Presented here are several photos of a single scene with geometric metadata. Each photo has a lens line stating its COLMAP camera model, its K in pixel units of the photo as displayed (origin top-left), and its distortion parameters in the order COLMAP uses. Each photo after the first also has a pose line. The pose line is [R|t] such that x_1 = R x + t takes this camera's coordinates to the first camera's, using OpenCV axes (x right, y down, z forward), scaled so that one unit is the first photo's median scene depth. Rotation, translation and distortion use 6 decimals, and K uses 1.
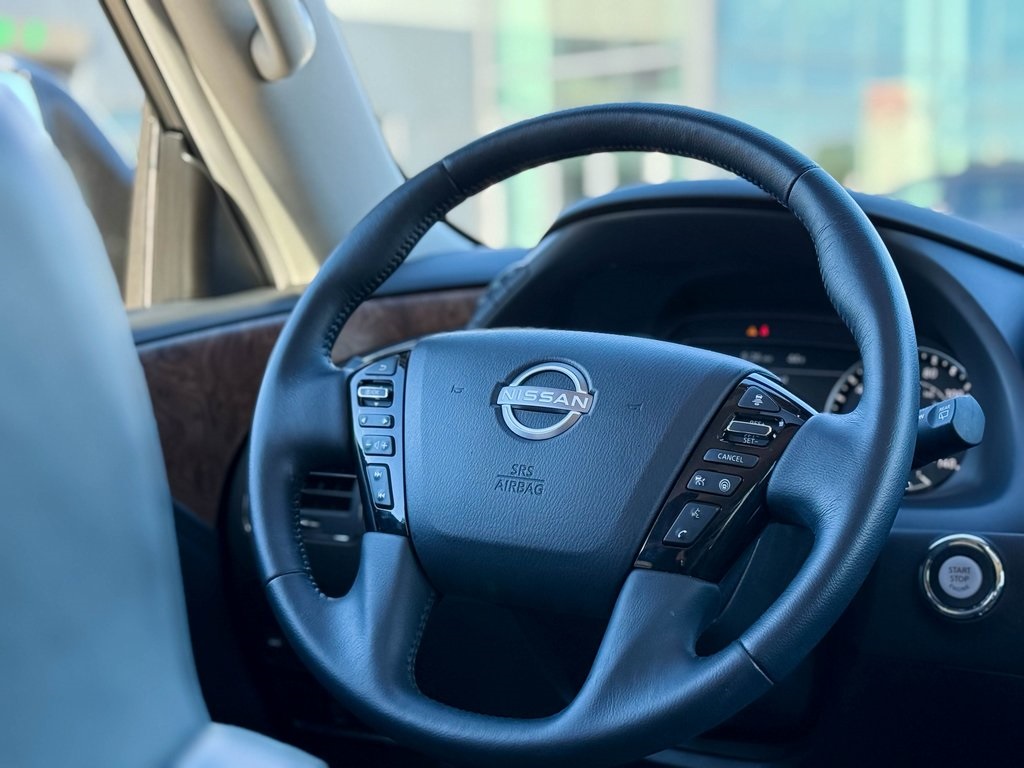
lens RADIAL K [[1952.1, 0, 512.0], [0, 1952.1, 384.0], [0, 0, 1]] dist [0.177338, -0.009342]
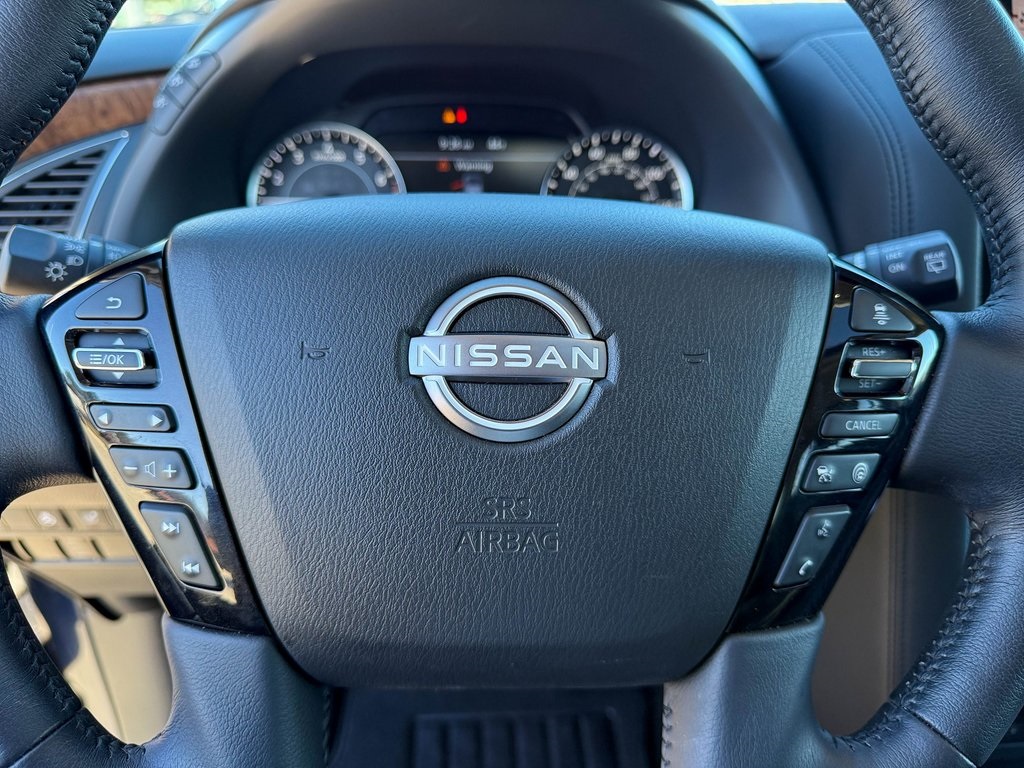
lens RADIAL K [[745.7, 0, 512.0], [0, 745.7, 384.0], [0, 0, 1]] dist [0.118155, -0.200505]
pose [[0.859116, -0.233363, 0.455479, -0.074602], [0.046854, 0.922115, 0.384068, -0.061704], [-0.509631, -0.308618, 0.803138, 0.819518]]
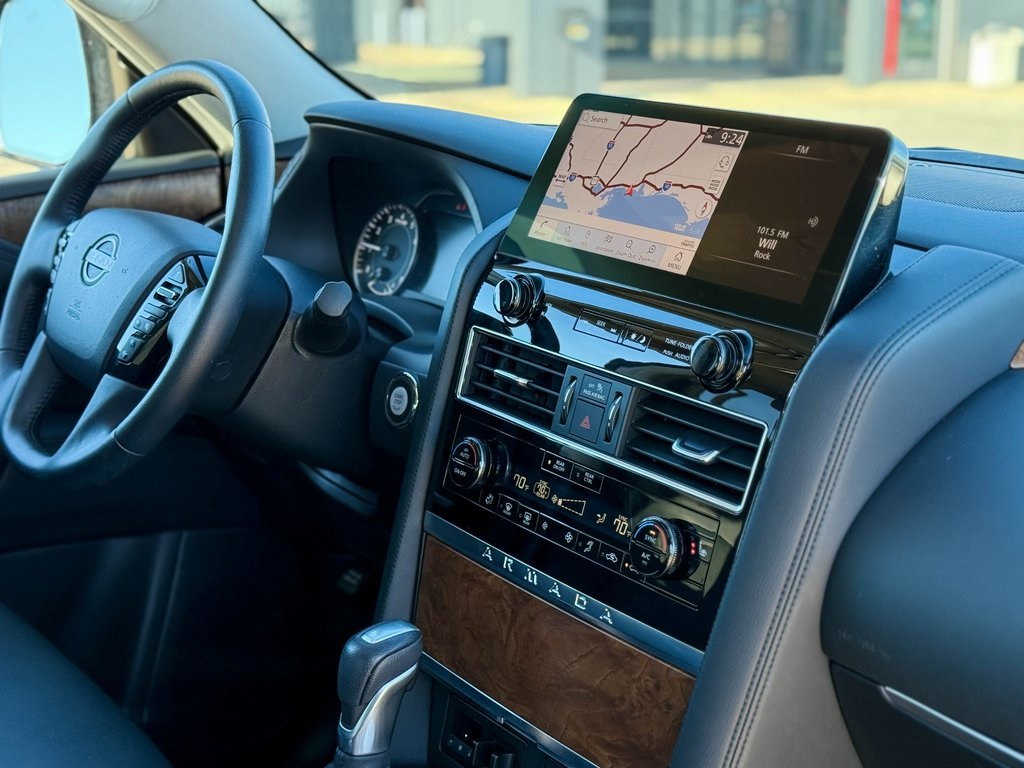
lens RADIAL K [[1594.4, 0, 512.0], [0, 1594.4, 384.0], [0, 0, 1]] dist [0.180398, 0.040144]
pose [[0.891704, 0.119055, -0.436680, 0.869808], [-0.047546, 0.984087, 0.171209, -0.129050], [0.450114, -0.131905, 0.883175, -0.006231]]
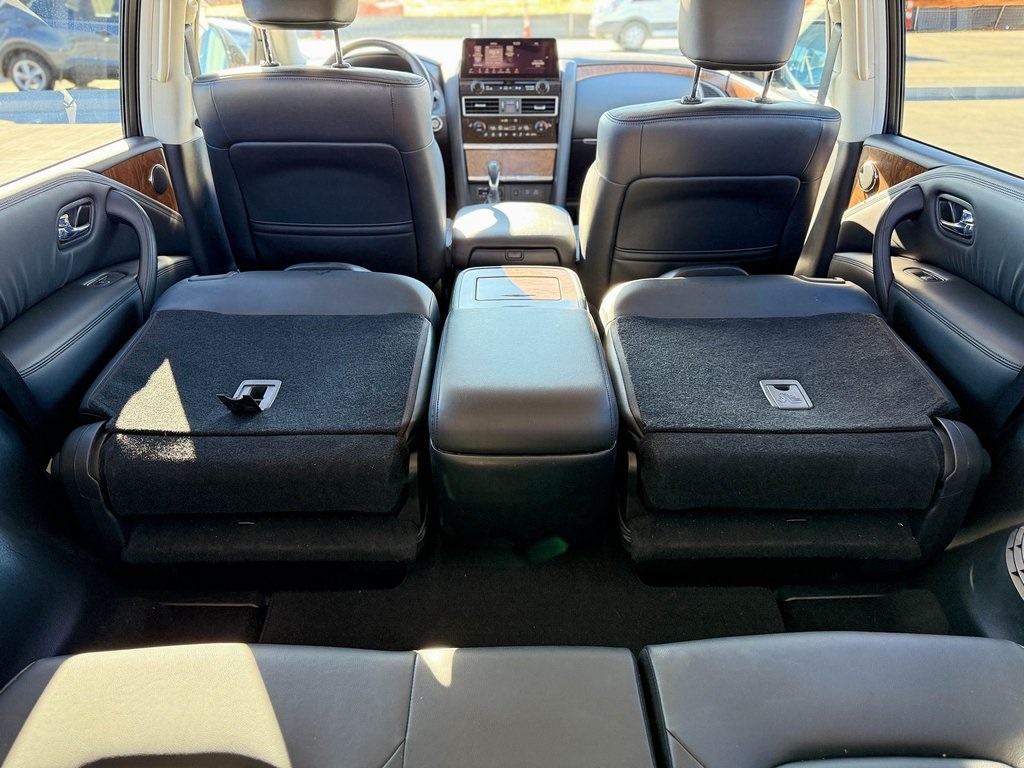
lens RADIAL K [[745.7, 0, 512.0], [0, 745.7, 384.0], [0, 0, 1]] dist [0.118155, -0.200505]
pose [[0.891582, -0.228287, 0.391108, -0.682427], [0.056423, 0.912912, 0.404237, -0.099196], [-0.449330, -0.338343, 0.826817, -1.347716]]
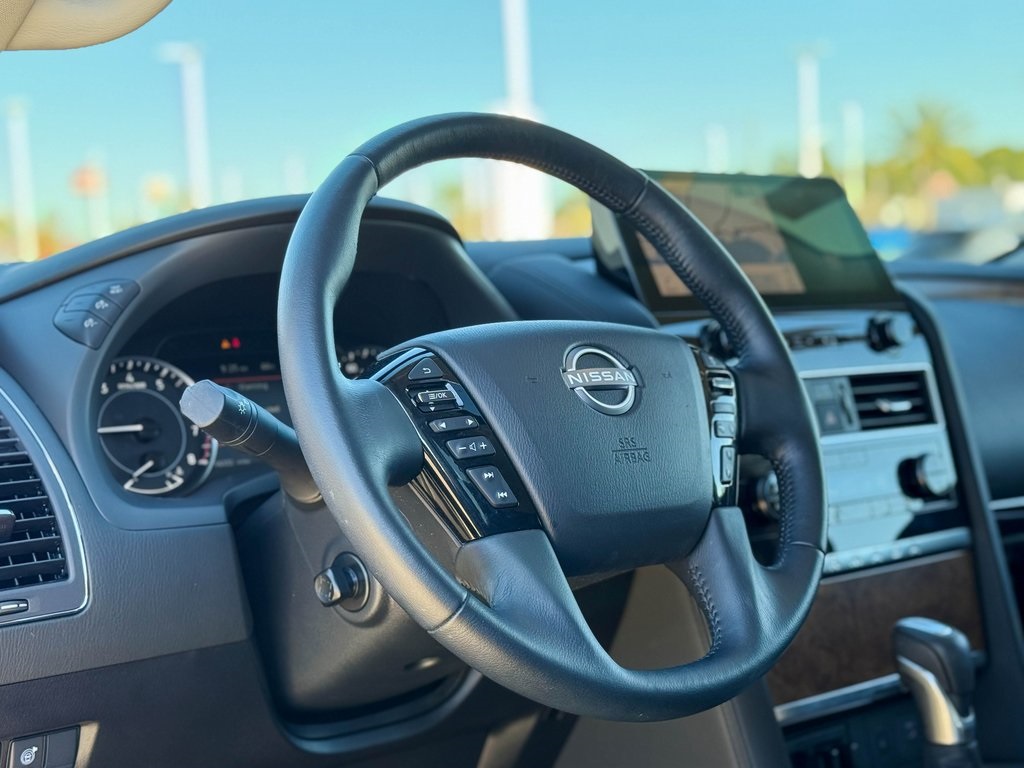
lens RADIAL K [[1668.9, 0, 512.0], [0, 1668.9, 384.0], [0, 0, 1]] dist [-0.009563, 0.036447]
pose [[0.364117, -0.075294, 0.928305, -0.838844], [0.110527, 0.993177, 0.037203, -0.028399], [-0.924772, 0.089057, 0.369955, 0.692052]]
